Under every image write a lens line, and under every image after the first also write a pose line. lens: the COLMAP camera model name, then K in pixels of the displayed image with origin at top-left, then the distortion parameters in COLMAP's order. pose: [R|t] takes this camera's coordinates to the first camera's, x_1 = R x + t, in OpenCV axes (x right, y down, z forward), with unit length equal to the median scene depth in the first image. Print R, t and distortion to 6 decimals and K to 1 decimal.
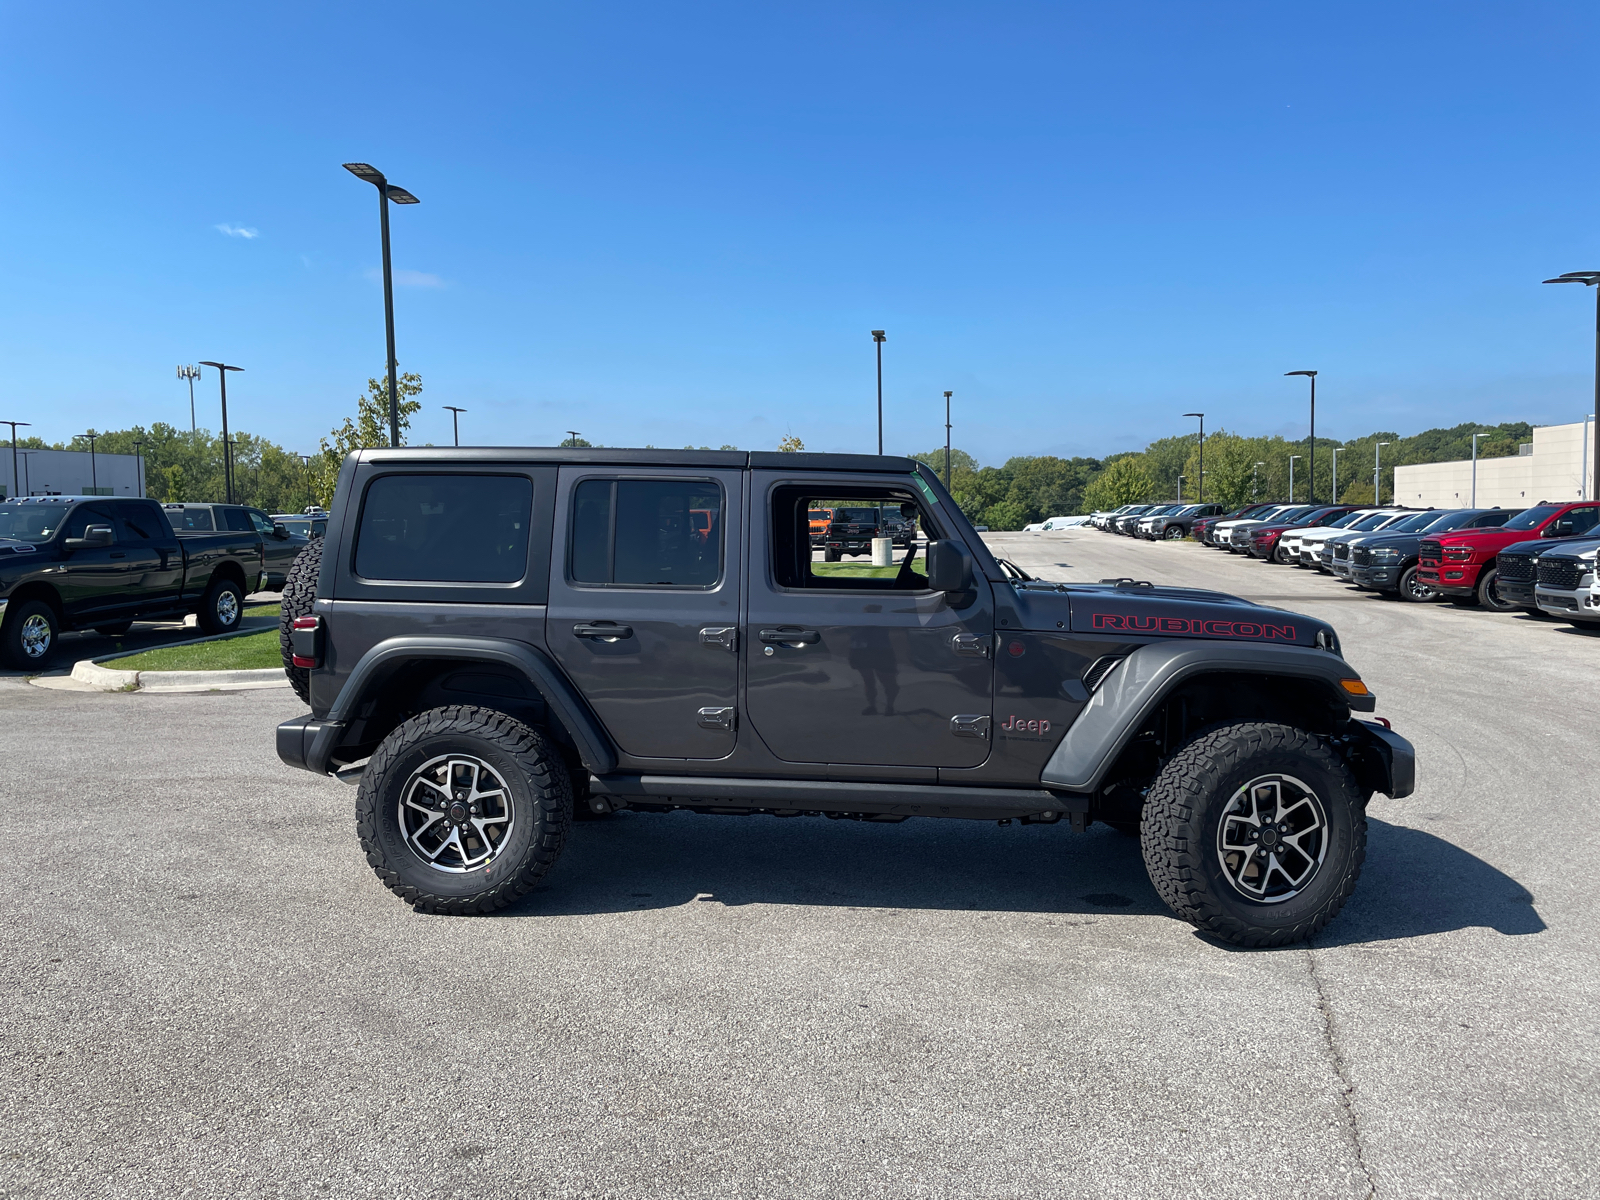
lens RADIAL K [[1198.4, 0, 795.3], [0, 1198.4, 594.1], [0, 0, 1]] dist [0.075808, -0.106921]
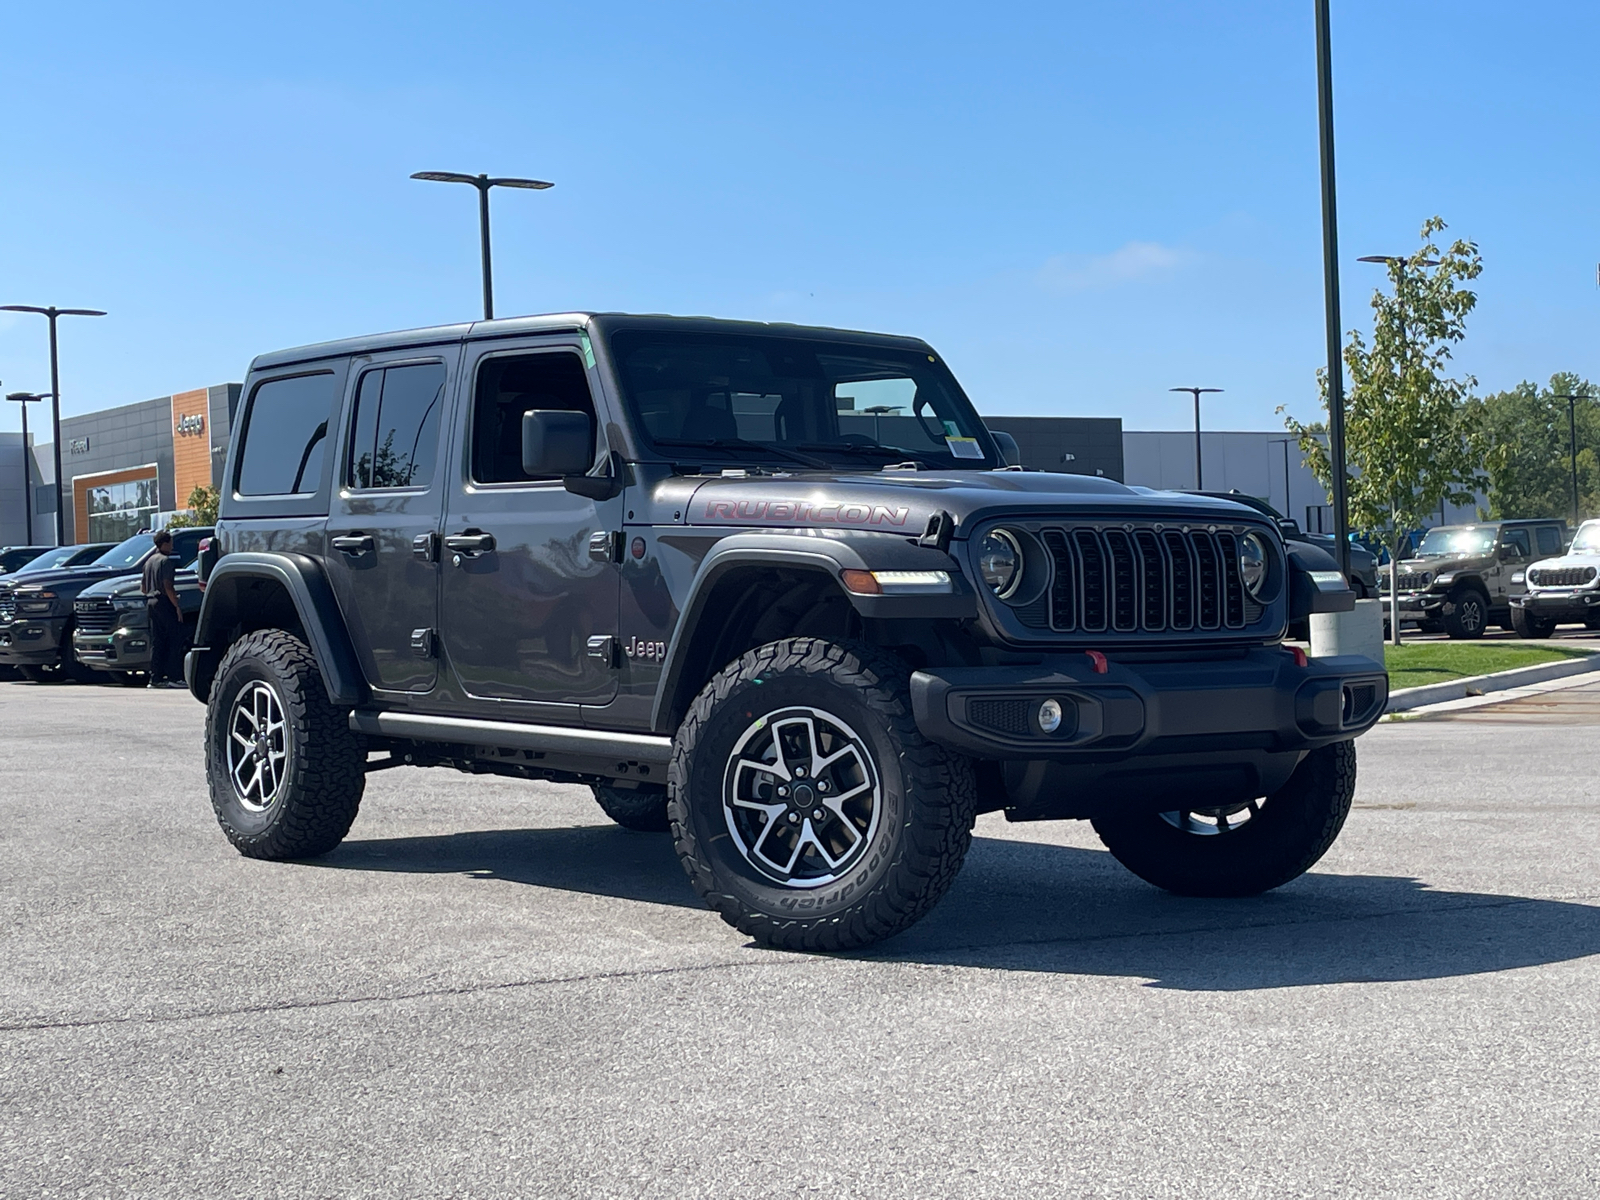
lens RADIAL K [[2419.0, 0, 716.6], [0, 2419.0, 599.8], [0, 0, 1]] dist [0.035549, -0.024797]
pose [[0.690043, -0.010263, -0.723696, 1.388878], [-0.018629, 0.999316, -0.031934, 0.130760], [0.723529, 0.035518, 0.689380, -0.027187]]
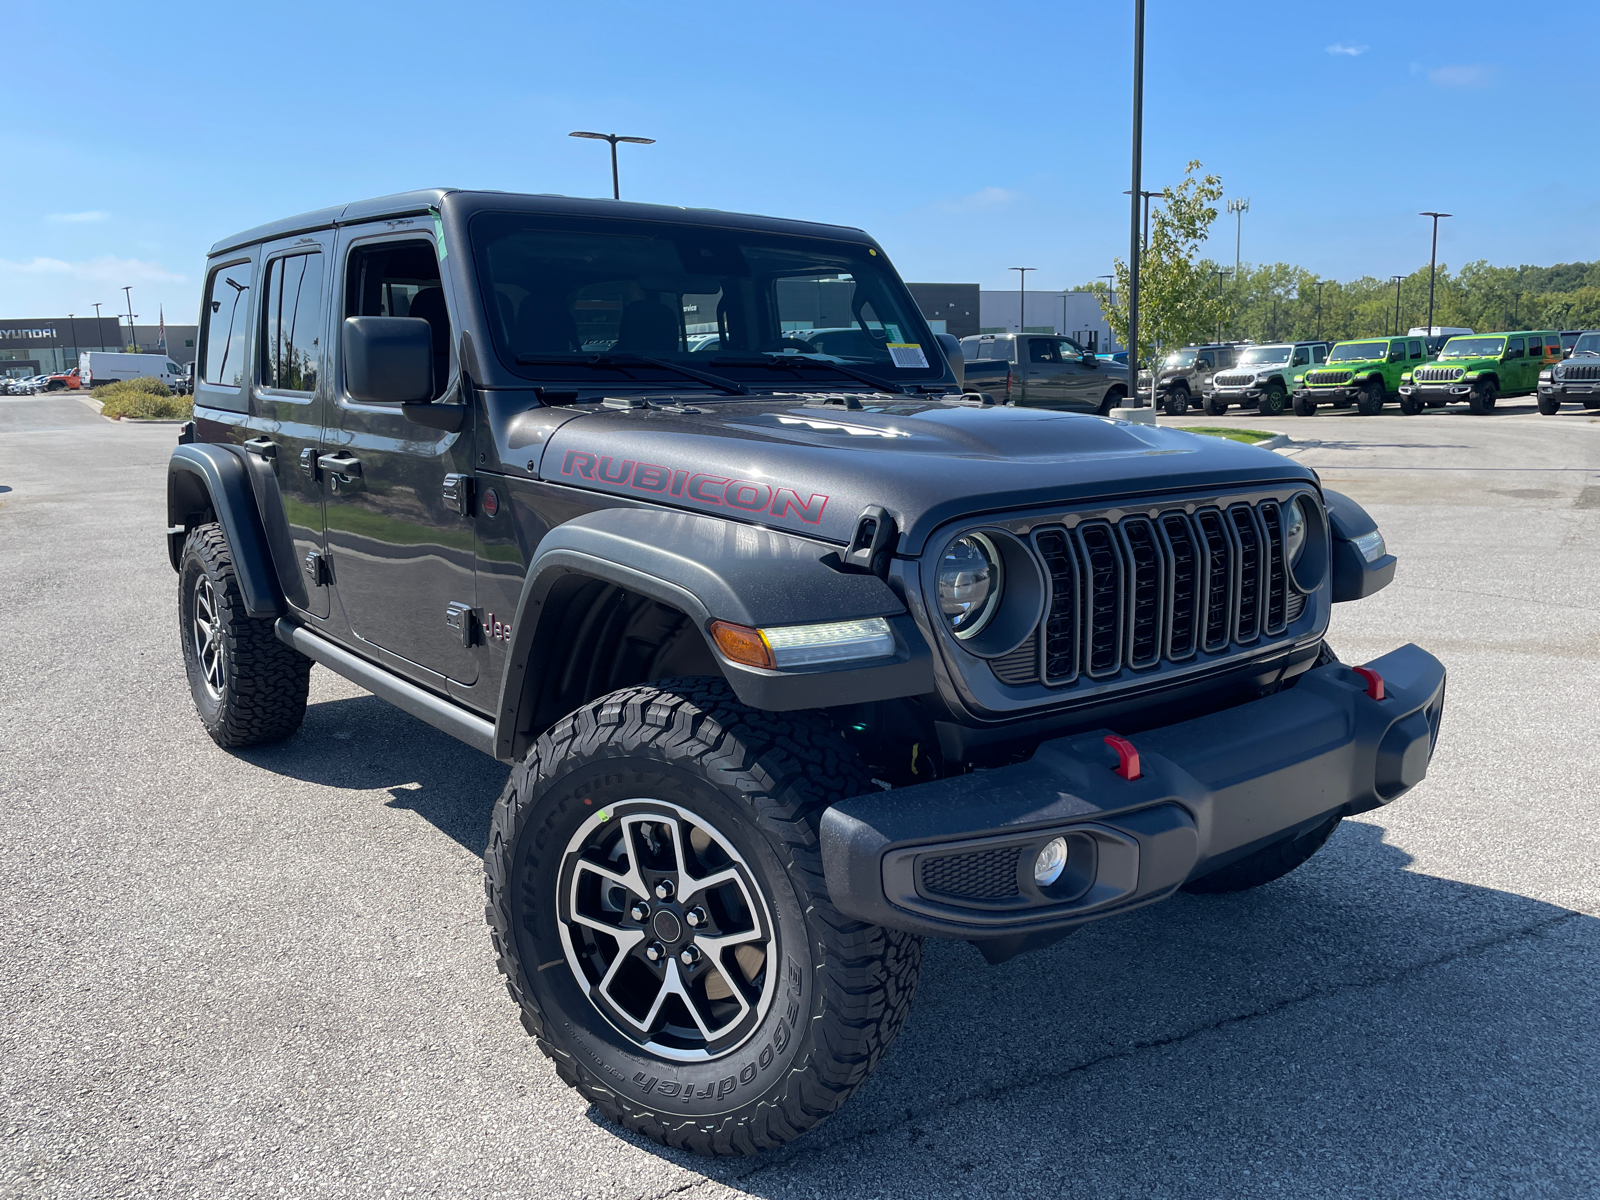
lens RADIAL K [[1198.4, 0, 795.3], [0, 1198.4, 594.1], [0, 0, 1]] dist [0.075808, -0.106921]
pose [[0.705379, 0.118697, -0.698822, 0.744113], [-0.022068, 0.989079, 0.145722, -0.000546], [0.708487, -0.087368, 0.700295, 0.710860]]
